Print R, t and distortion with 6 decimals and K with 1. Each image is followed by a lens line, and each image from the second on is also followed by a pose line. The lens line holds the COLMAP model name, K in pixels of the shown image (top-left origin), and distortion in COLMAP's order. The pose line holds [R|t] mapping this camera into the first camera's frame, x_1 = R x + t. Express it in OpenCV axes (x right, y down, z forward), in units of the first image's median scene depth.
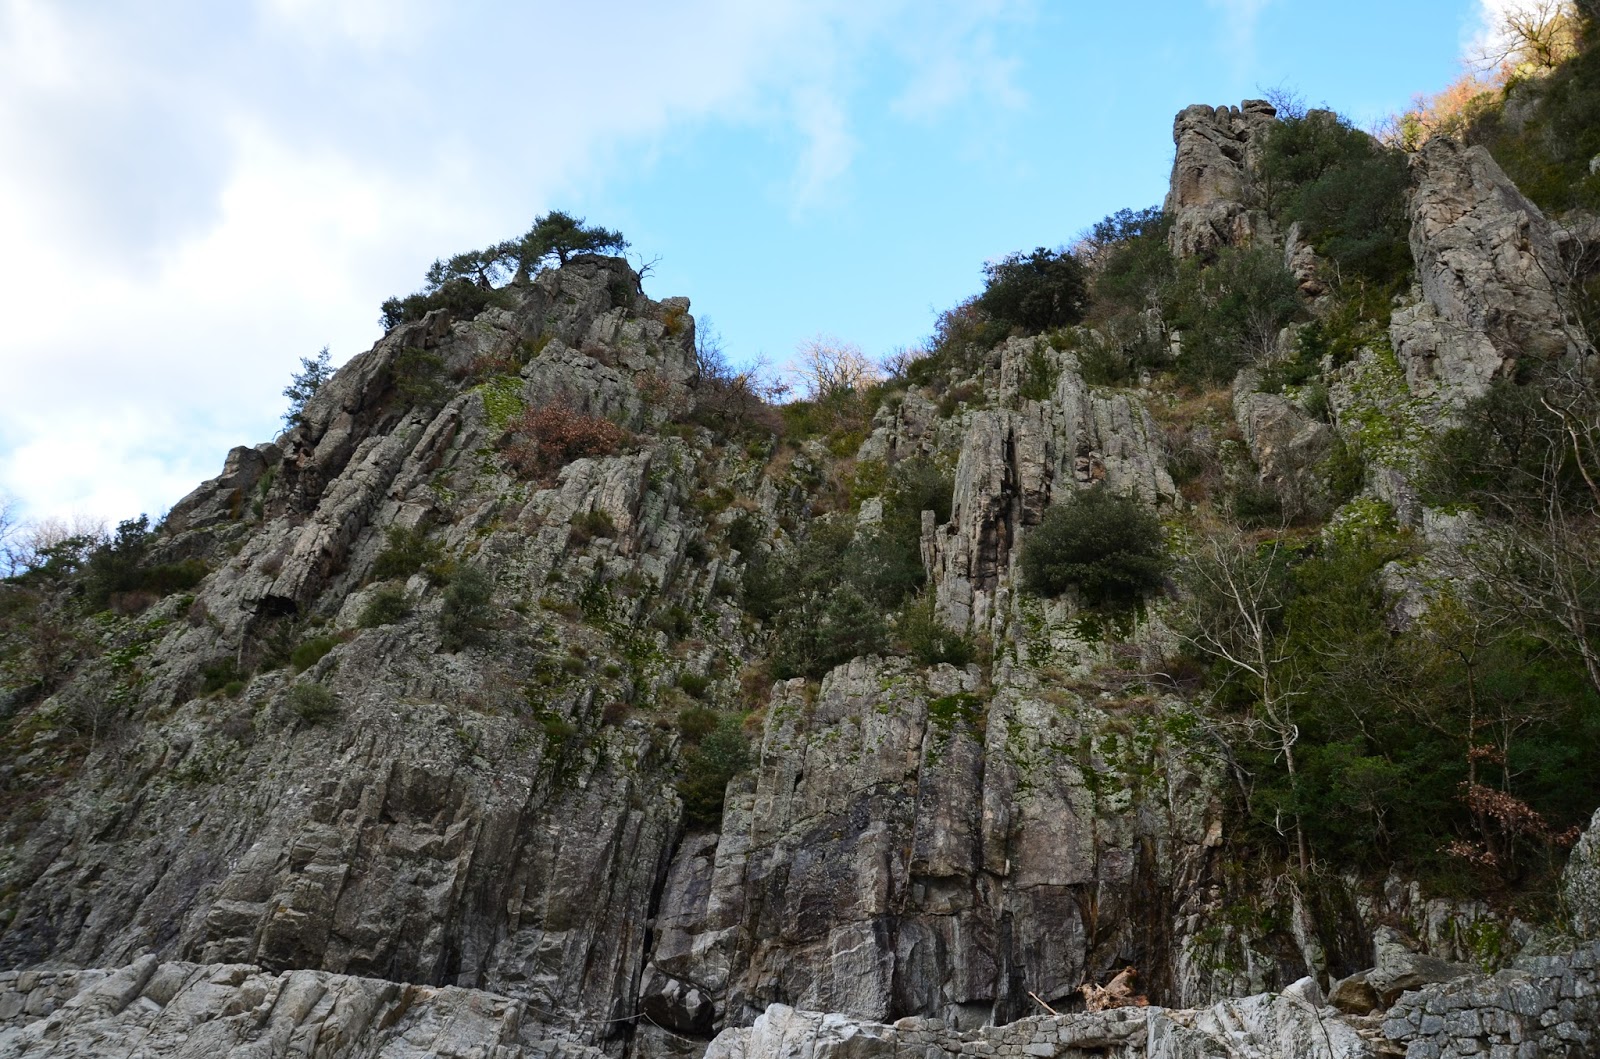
lens RADIAL K [[1234.6, 0, 800.0], [0, 1234.6, 529.5], [0, 0, 1]] dist [-0.161573, 0.124780]
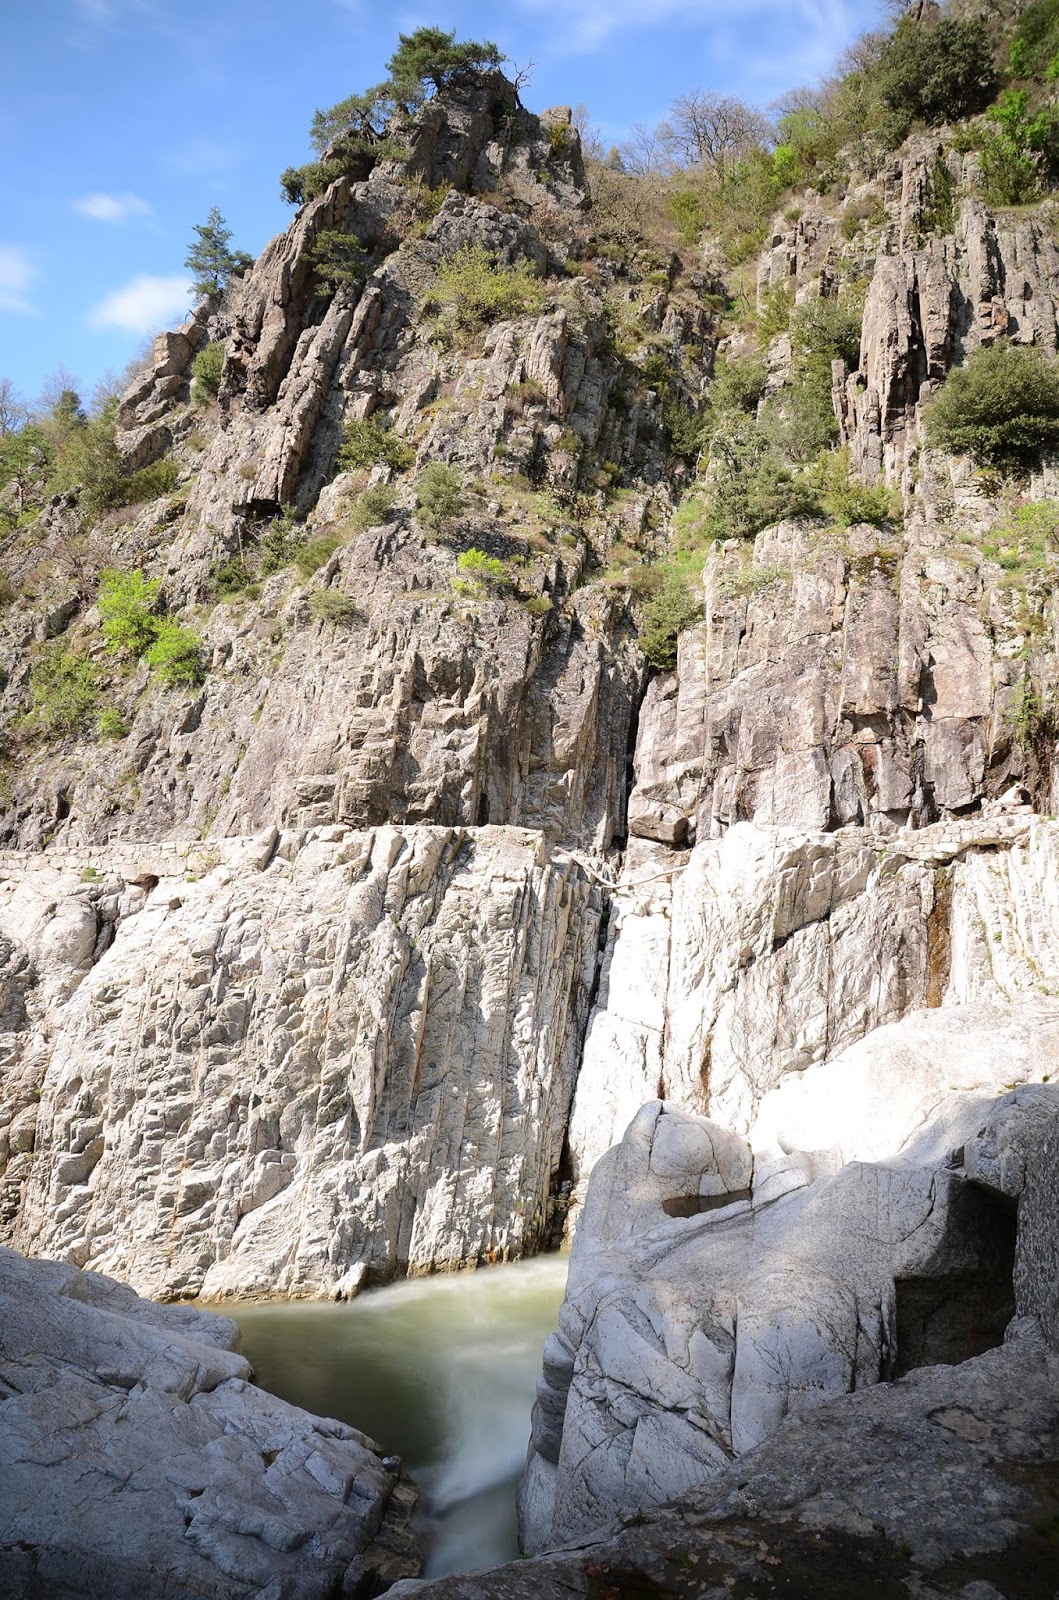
lens RADIAL K [[1235.6, 0, 574.2], [0, 1235.6, 803.0], [0, 0, 1]] dist [-0.166974, 0.131113]
pose [[0.992598, -0.055277, -0.108141, -0.045426], [0.093482, 0.916169, 0.389737, -0.132626], [0.077532, -0.396961, 0.914555, -0.181294]]
